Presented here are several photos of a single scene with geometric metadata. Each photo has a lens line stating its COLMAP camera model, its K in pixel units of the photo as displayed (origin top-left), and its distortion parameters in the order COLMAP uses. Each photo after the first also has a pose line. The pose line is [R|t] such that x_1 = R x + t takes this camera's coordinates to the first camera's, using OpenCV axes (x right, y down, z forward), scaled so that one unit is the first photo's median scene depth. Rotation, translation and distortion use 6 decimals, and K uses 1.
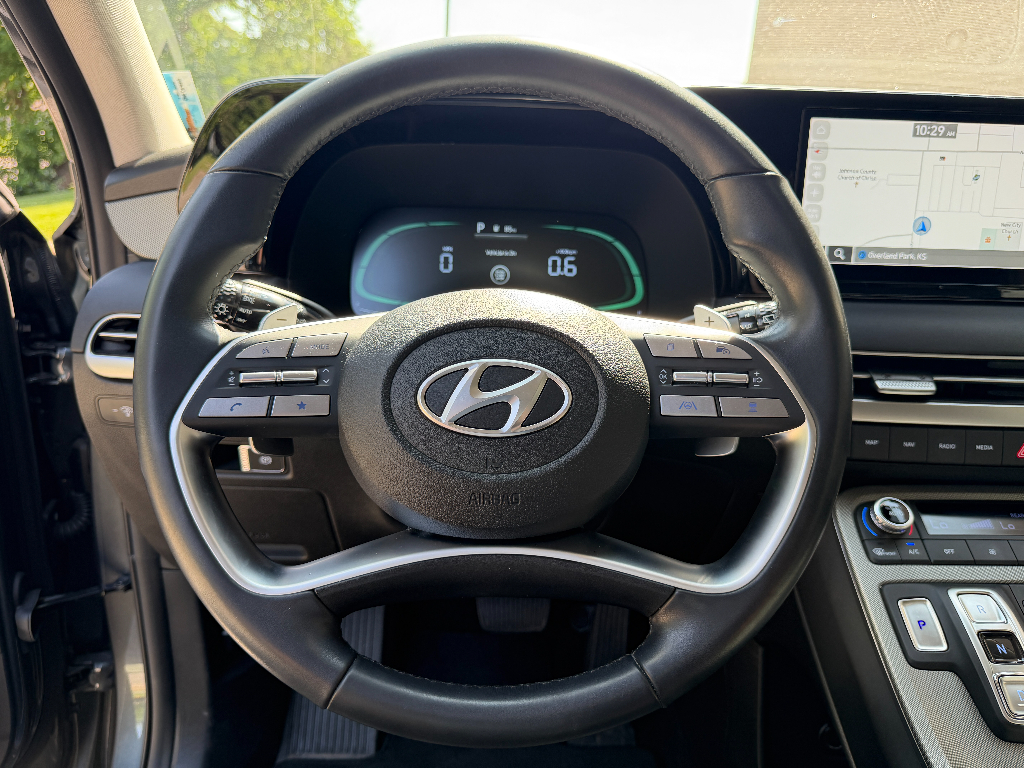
lens RADIAL K [[732.1, 0, 512.0], [0, 732.1, 384.0], [0, 0, 1]] dist [-0.012199, -0.004611]
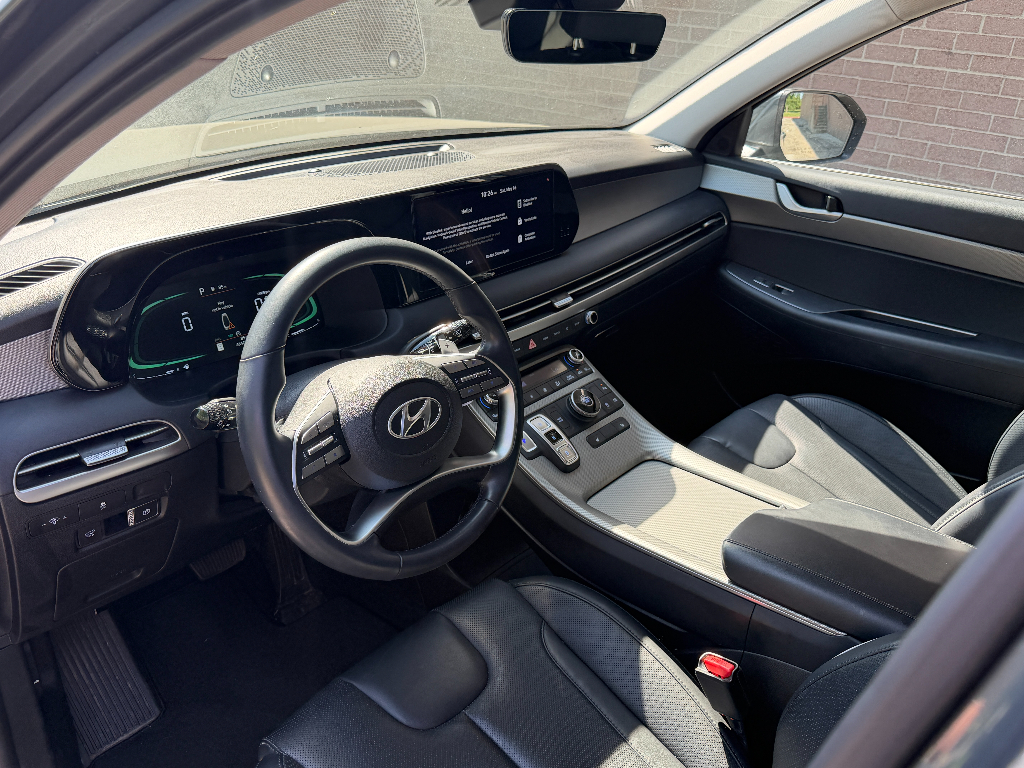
lens RADIAL K [[807.6, 0, 512.0], [0, 807.6, 384.0], [0, 0, 1]] dist [0.007396, -0.009180]
pose [[0.673472, -0.328183, 0.662368, -0.927779], [0.205631, 0.943852, 0.258571, -0.424862], [-0.710036, -0.037937, 0.703143, -0.603118]]
